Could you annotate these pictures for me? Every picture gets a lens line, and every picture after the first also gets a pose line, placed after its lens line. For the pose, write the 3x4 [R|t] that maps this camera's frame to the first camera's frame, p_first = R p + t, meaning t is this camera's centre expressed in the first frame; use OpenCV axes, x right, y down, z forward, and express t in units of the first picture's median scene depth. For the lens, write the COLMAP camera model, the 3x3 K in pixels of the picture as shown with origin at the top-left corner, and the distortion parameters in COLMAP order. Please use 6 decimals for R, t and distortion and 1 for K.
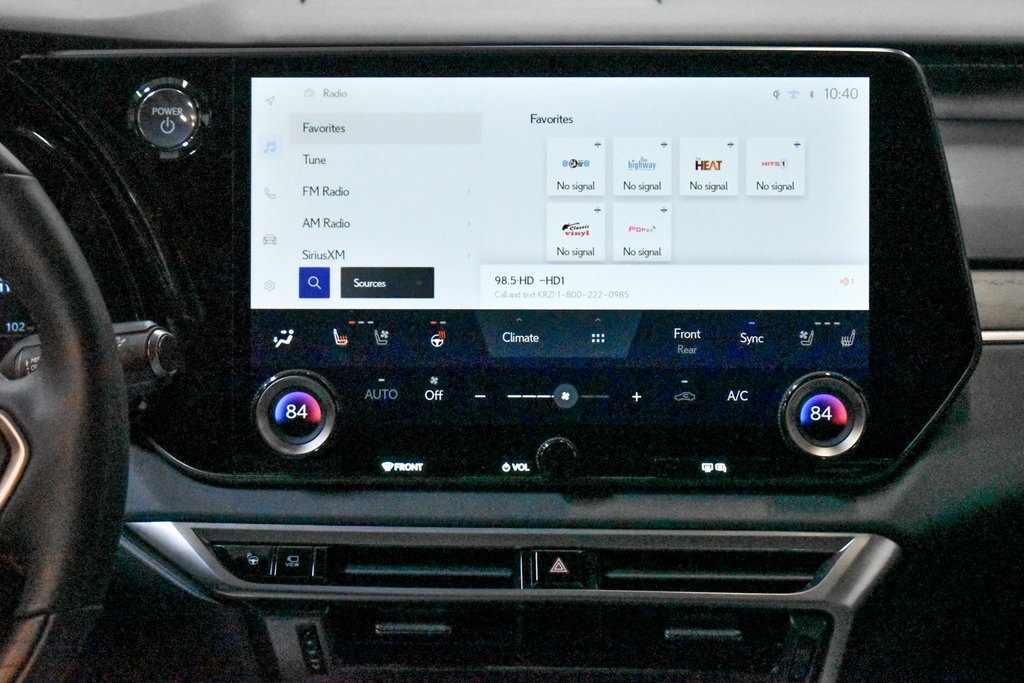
lens RADIAL K [[2298.0, 0, 508.5], [0, 2298.0, 344.6], [0, 0, 1]] dist [-0.019444, 0.000000]
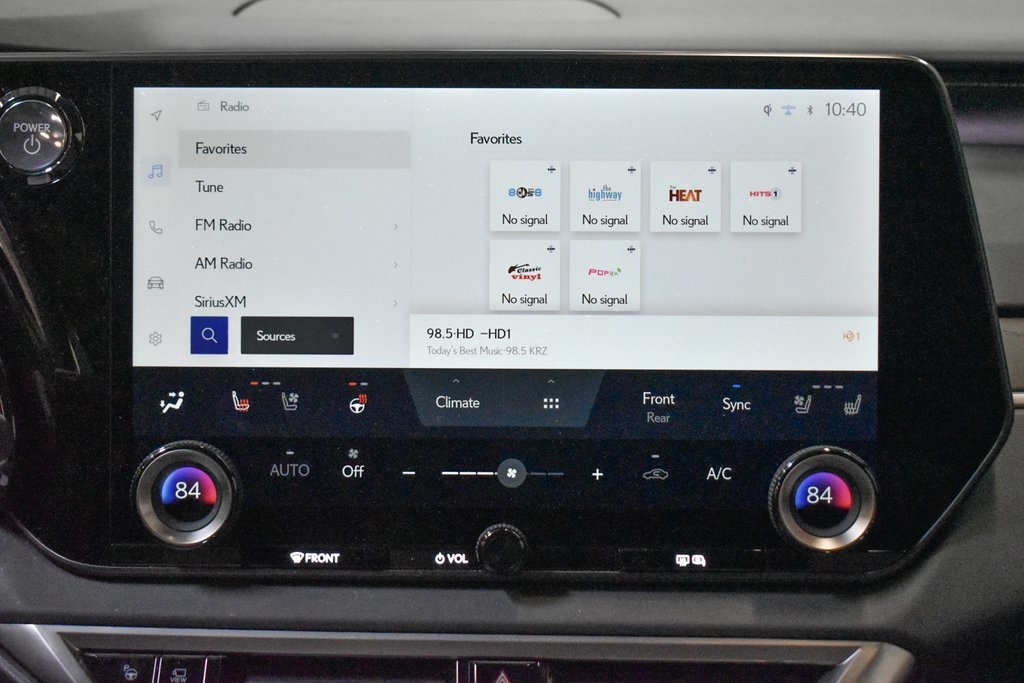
lens RADIAL K [[1733.9, 0, 516.1], [0, 1733.9, 332.7], [0, 0, 1]] dist [-0.019004, 0.000000]
pose [[0.999931, 0.002700, 0.011473, 0.019127], [-0.002855, 0.999905, 0.013505, -0.036715], [-0.011435, -0.013537, 0.999843, 0.375052]]
